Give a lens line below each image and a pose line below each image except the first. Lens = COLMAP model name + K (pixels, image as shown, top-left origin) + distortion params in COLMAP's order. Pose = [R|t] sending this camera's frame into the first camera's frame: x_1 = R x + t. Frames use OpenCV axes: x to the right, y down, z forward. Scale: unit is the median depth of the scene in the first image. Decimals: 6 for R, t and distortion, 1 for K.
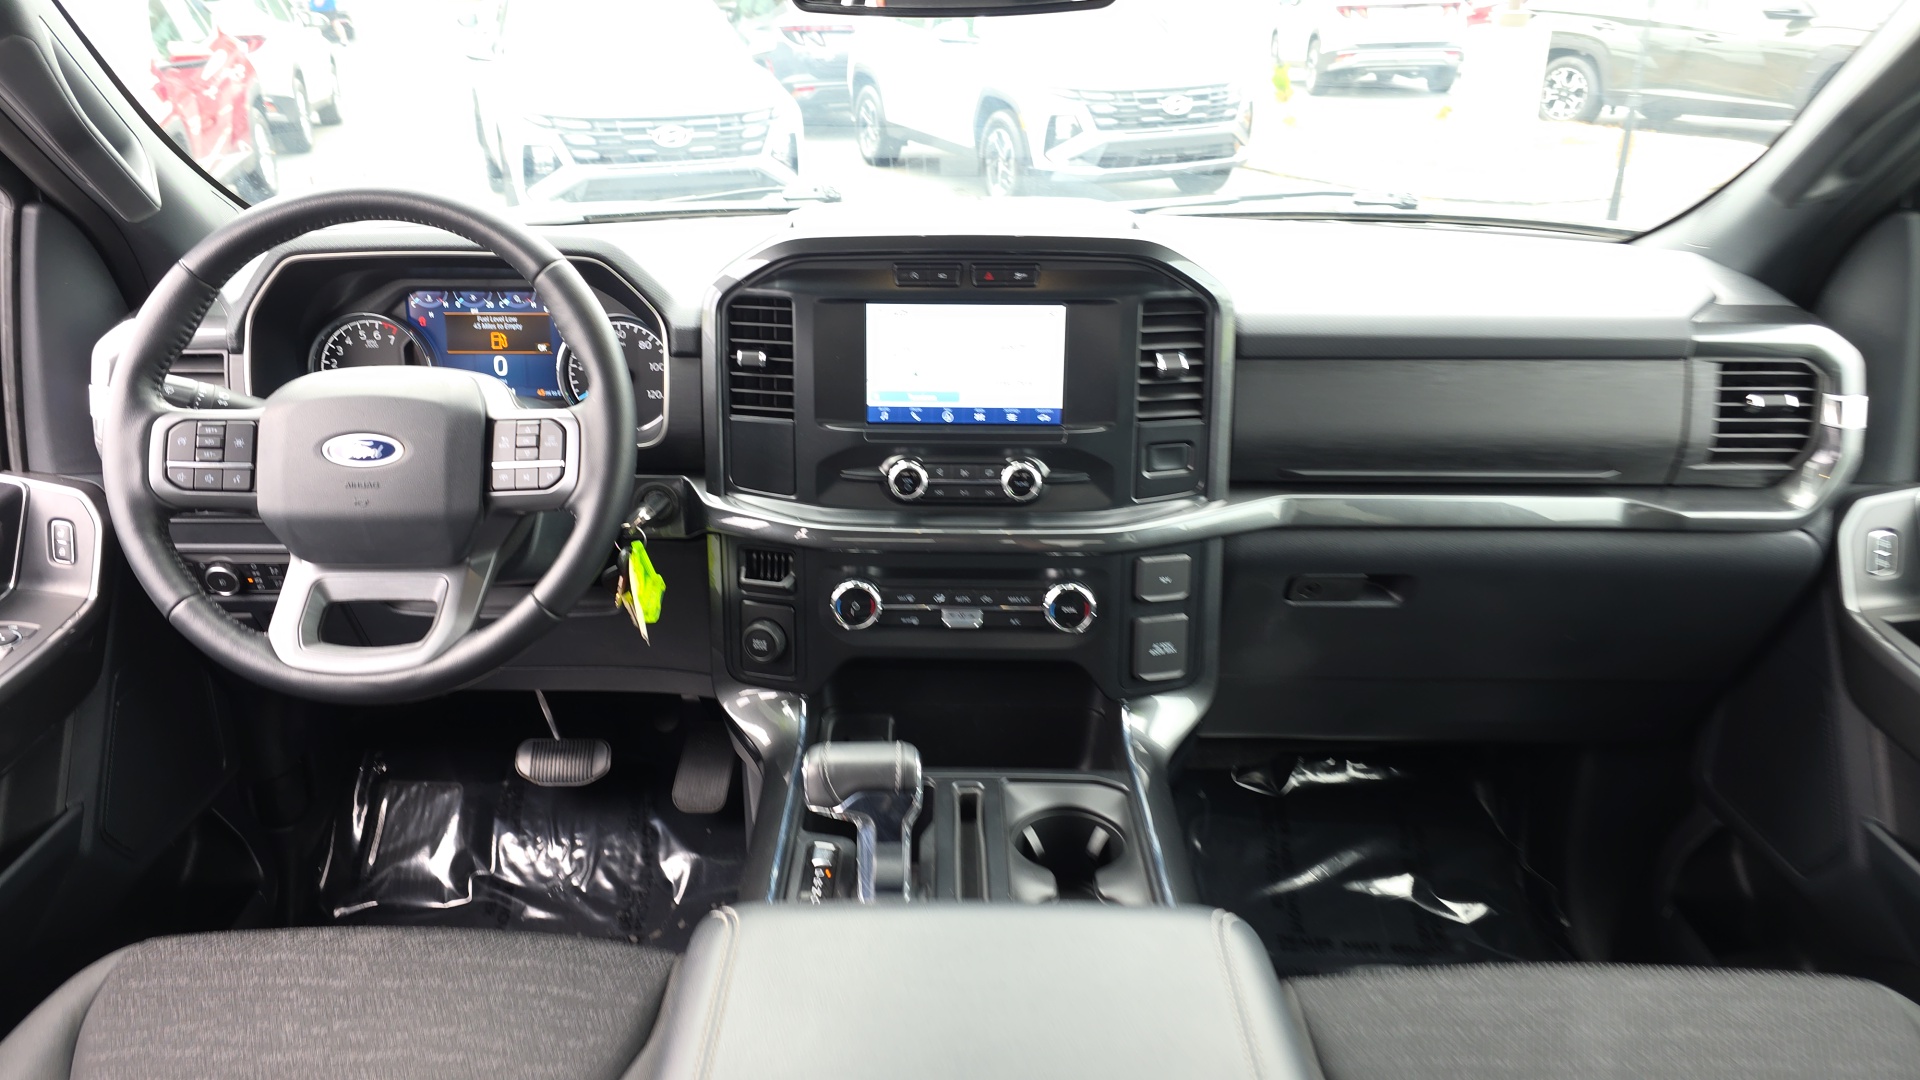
lens RADIAL K [[1303.6, 0, 907.6], [0, 1303.6, 510.5], [0, 0, 1]] dist [0.097657, -0.113635]
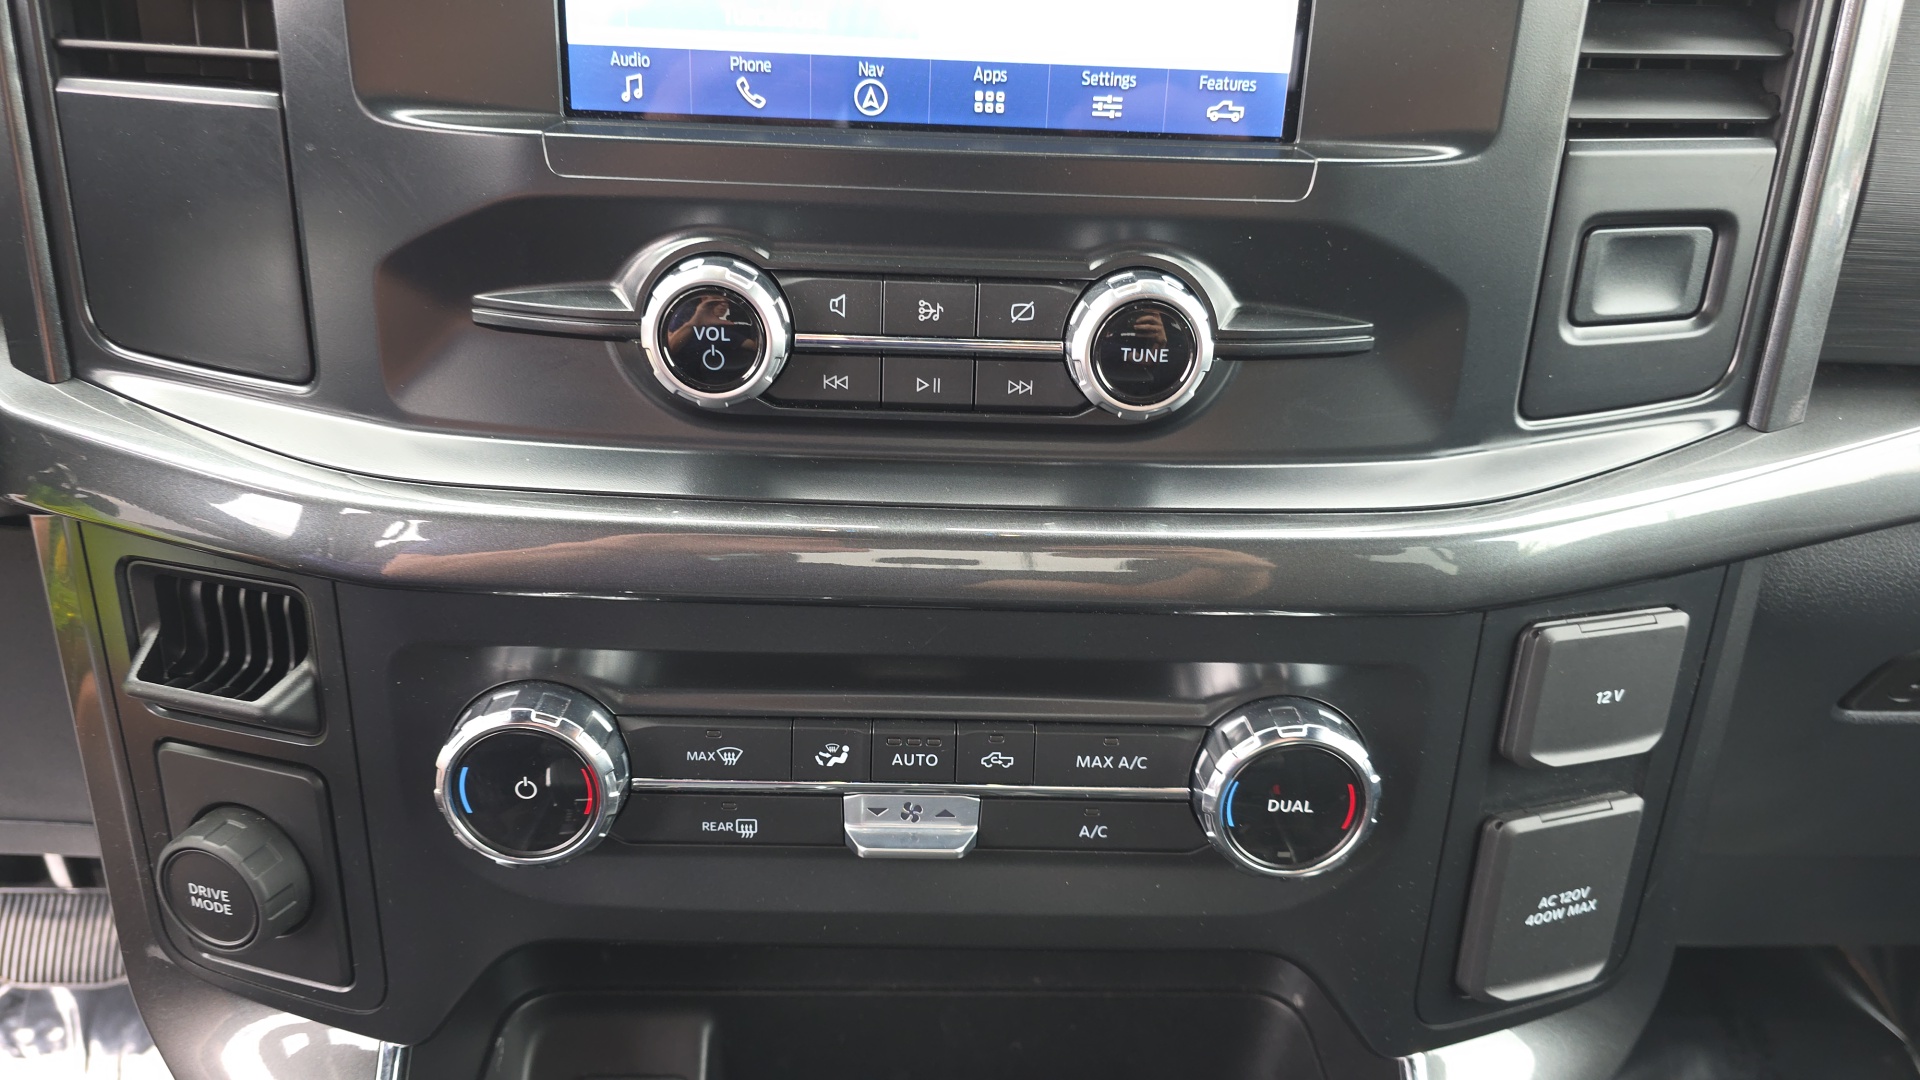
lens RADIAL K [[1364.2, 0, 956.9], [0, 1364.2, 550.0], [0, 0, 1]] dist [0.042736, -0.079386]
pose [[0.997948, 0.010879, 0.063099, 0.032042], [-0.018196, 0.993014, 0.116582, -0.012540], [-0.061390, -0.117491, 0.991175, 0.710007]]
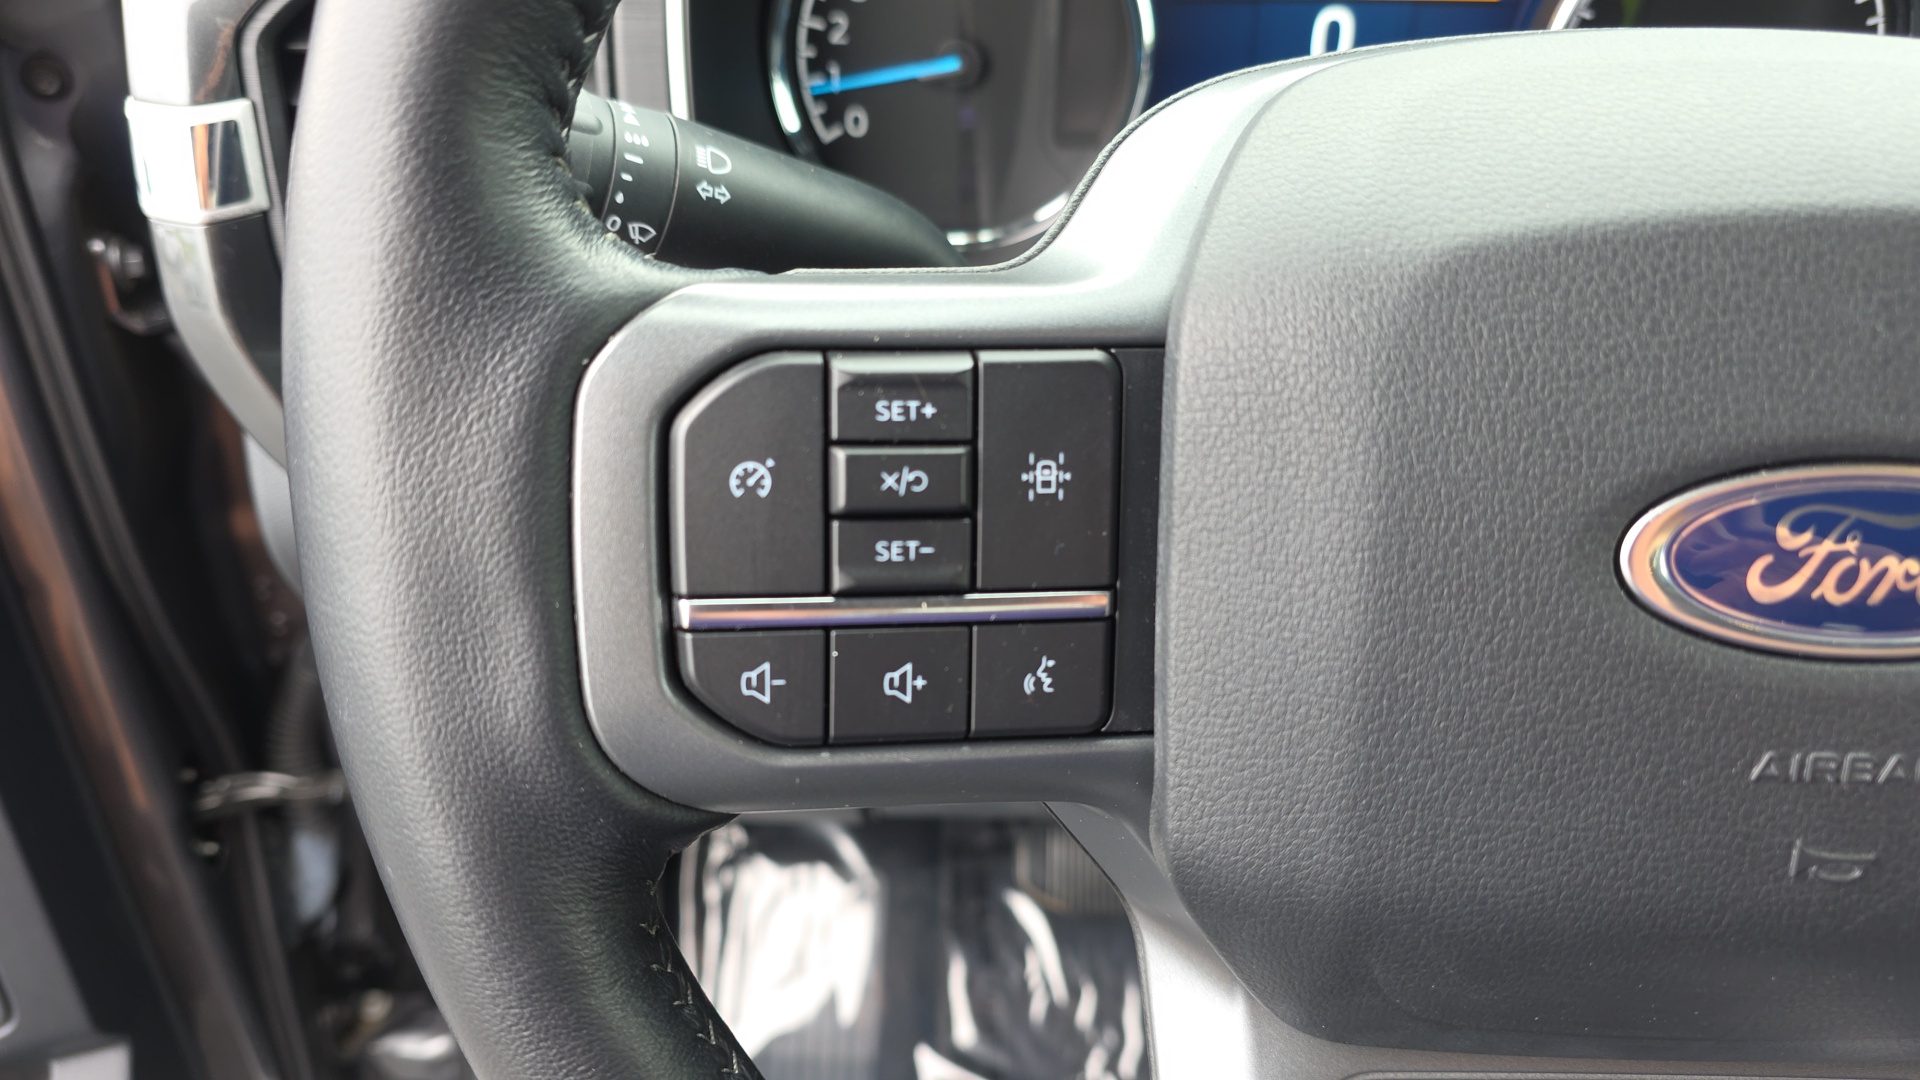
lens RADIAL K [[1364.2, 0, 956.9], [0, 1364.2, 550.0], [0, 0, 1]] dist [0.042736, -0.079386]
pose [[0.999937, 0.011214, 0.000428, -0.448683], [-0.010997, 0.971541, 0.236616, -0.073385], [0.002238, -0.236605, 0.971603, 0.713911]]
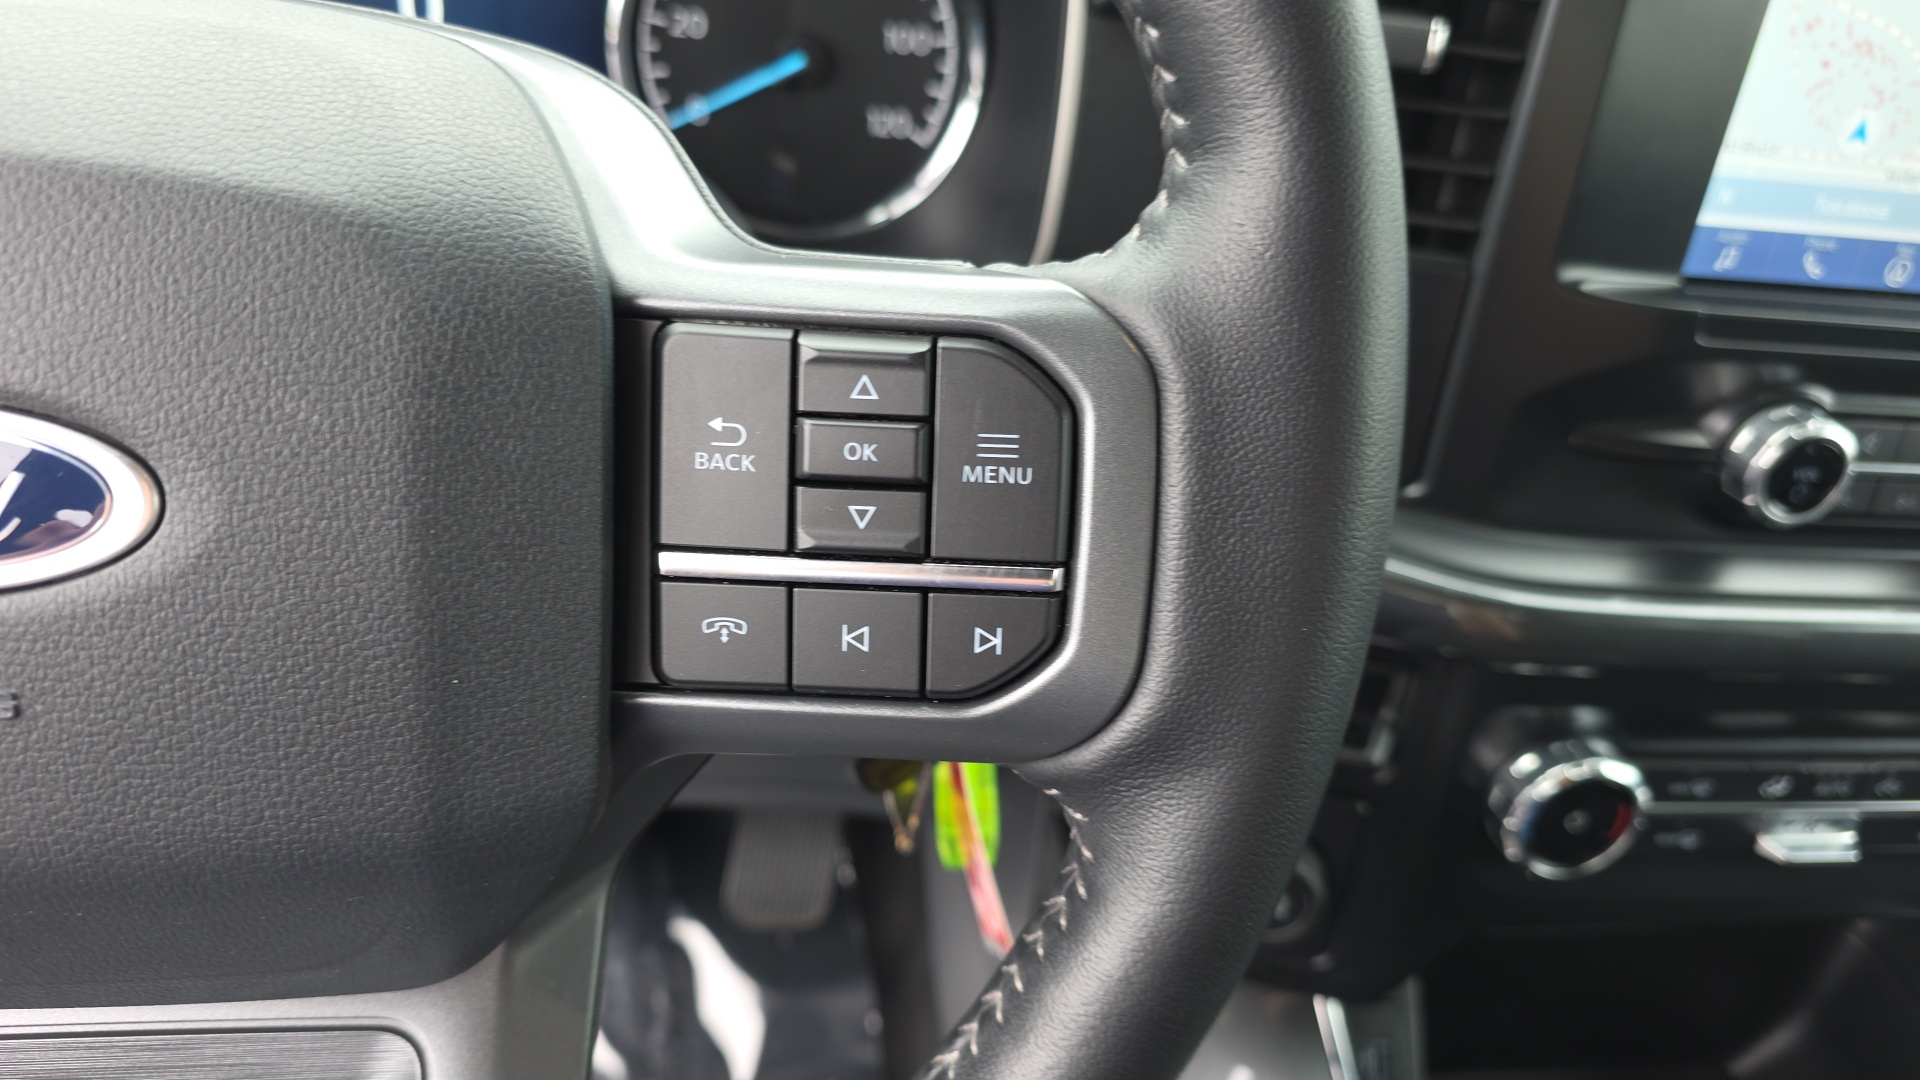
lens RADIAL K [[1364.2, 0, 956.9], [0, 1364.2, 550.0], [0, 0, 1]] dist [0.042736, -0.079386]
pose [[0.983381, 0.007130, 0.181413, -0.267423], [-0.050602, 0.970396, 0.236158, -0.073436], [-0.174359, -0.241414, 0.954630, 0.696463]]
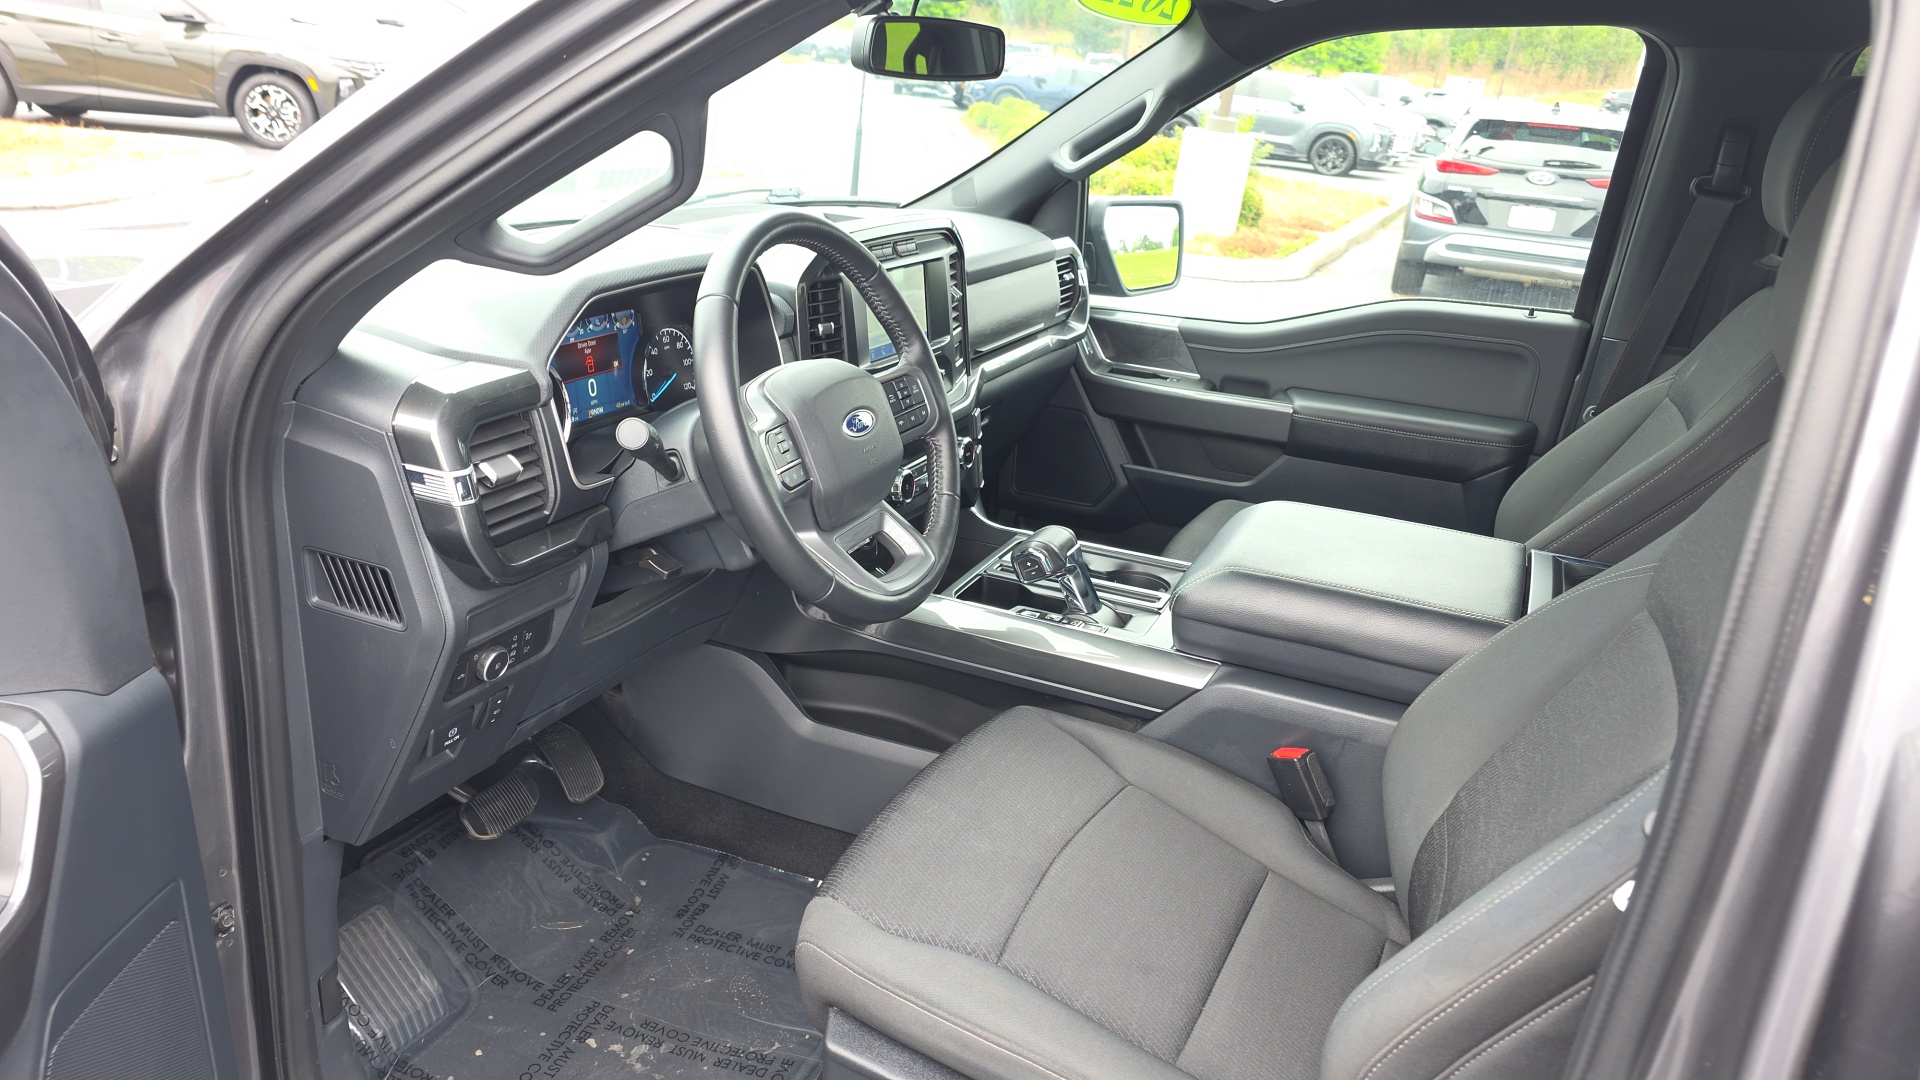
lens RADIAL K [[1297.6, 0, 927.0], [0, 1297.6, 533.8], [0, 0, 1]] dist [0.064431, -0.061130]
pose [[0.409519, -0.283620, 0.867095, -1.282060], [0.263819, 0.946656, 0.185045, -0.136022], [-0.873324, 0.152977, 0.462498, 0.326240]]
